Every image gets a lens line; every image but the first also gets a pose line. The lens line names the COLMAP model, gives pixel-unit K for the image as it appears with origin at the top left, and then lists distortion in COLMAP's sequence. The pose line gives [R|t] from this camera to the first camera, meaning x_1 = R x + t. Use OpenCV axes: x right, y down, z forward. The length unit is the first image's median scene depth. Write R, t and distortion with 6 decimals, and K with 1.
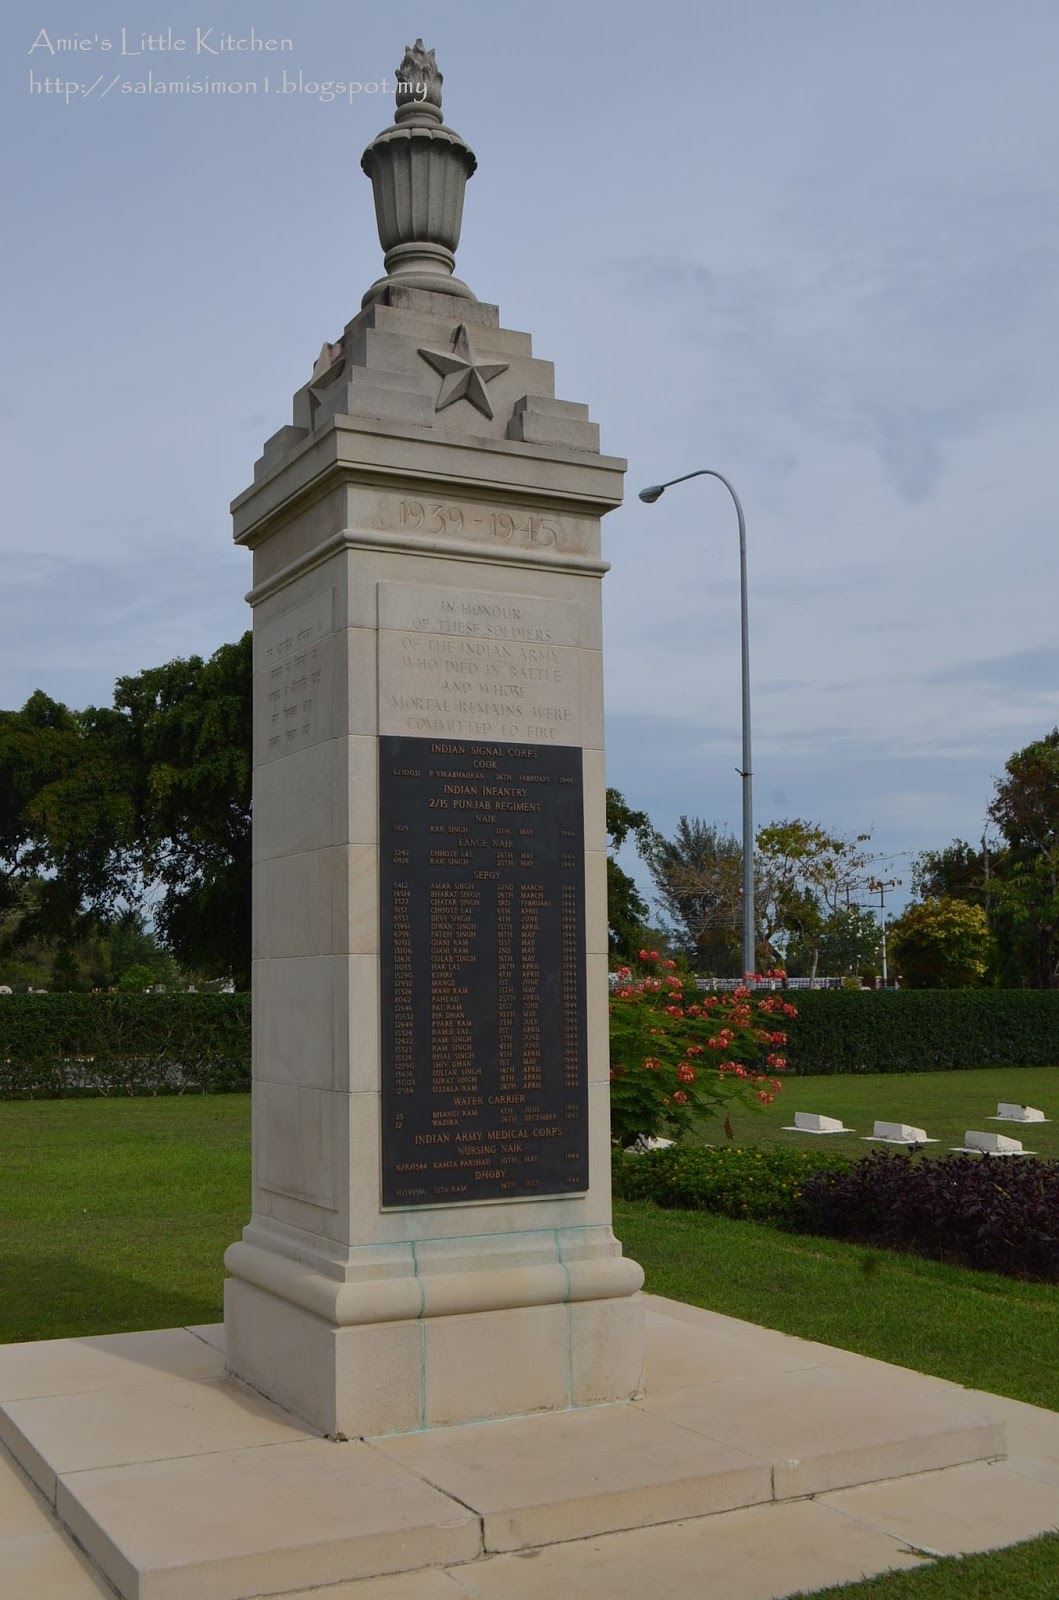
lens RADIAL K [[1687.5, 0, 529.5], [0, 1687.5, 800.0], [0, 0, 1]] dist [-0.012154, -0.001586]
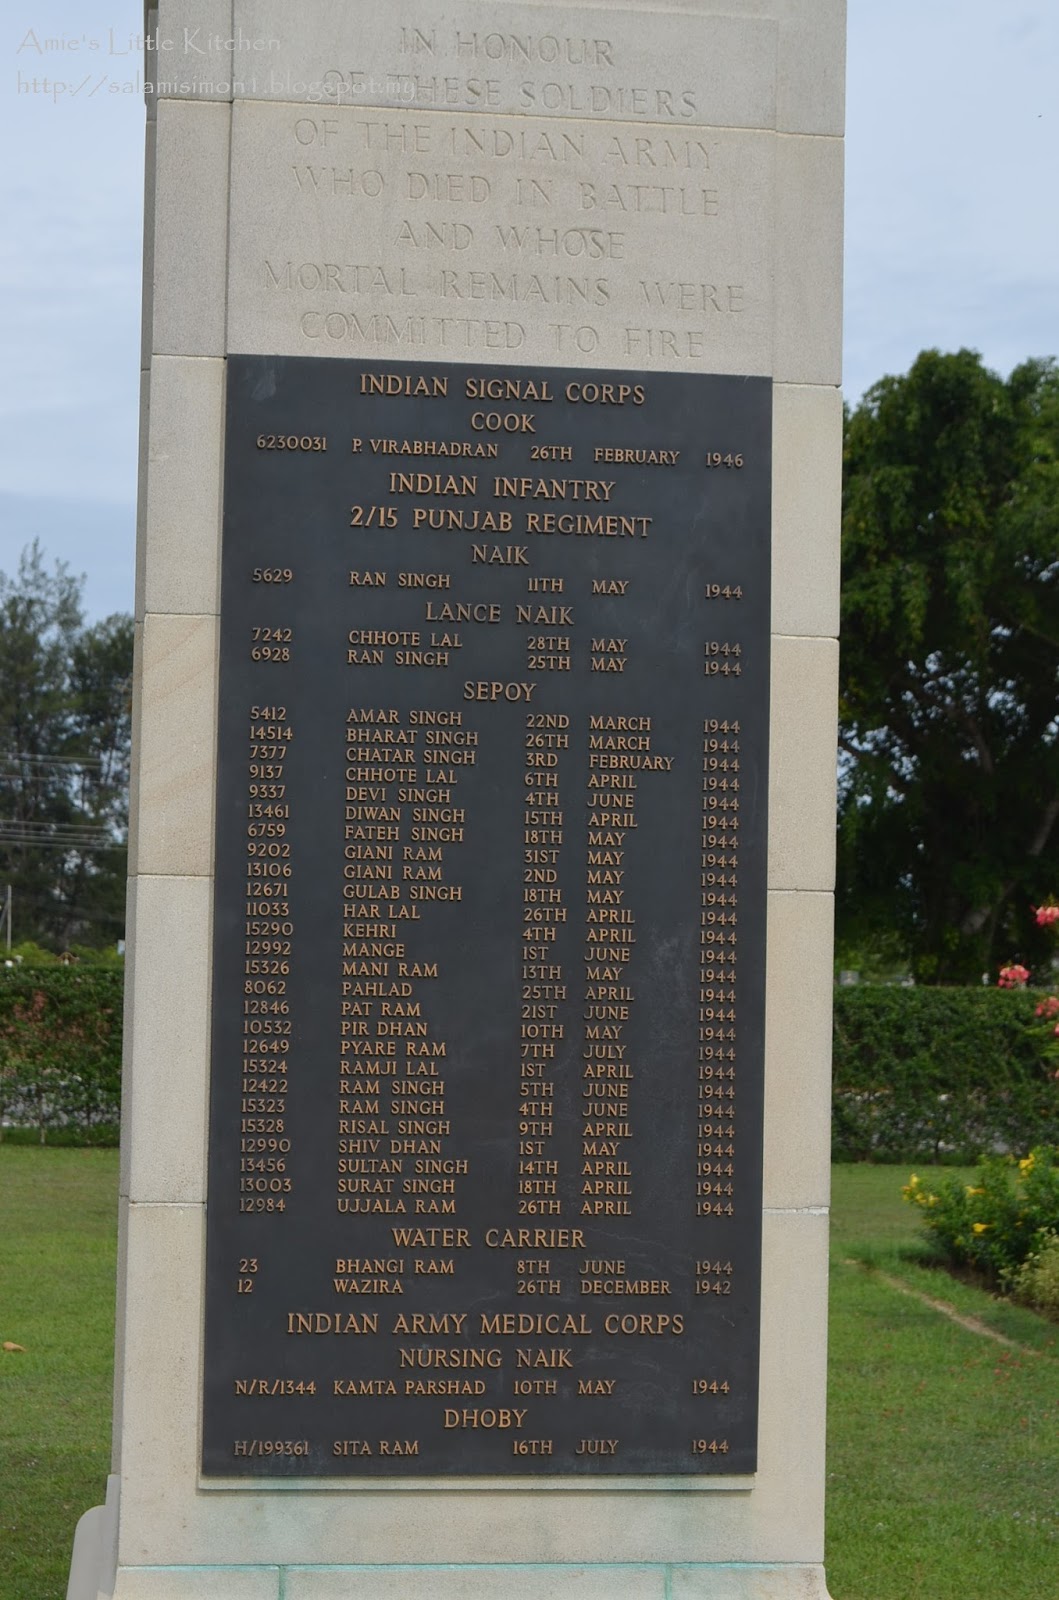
lens RADIAL K [[2804.9, 0, 529.5], [0, 2804.9, 800.0], [0, 0, 1]] dist [0.019966, 0.083567]
pose [[0.935543, 0.007867, -0.353125, 0.223621], [0.008214, 0.998997, 0.044017, 0.041243], [0.353117, -0.044080, 0.934540, 0.366722]]
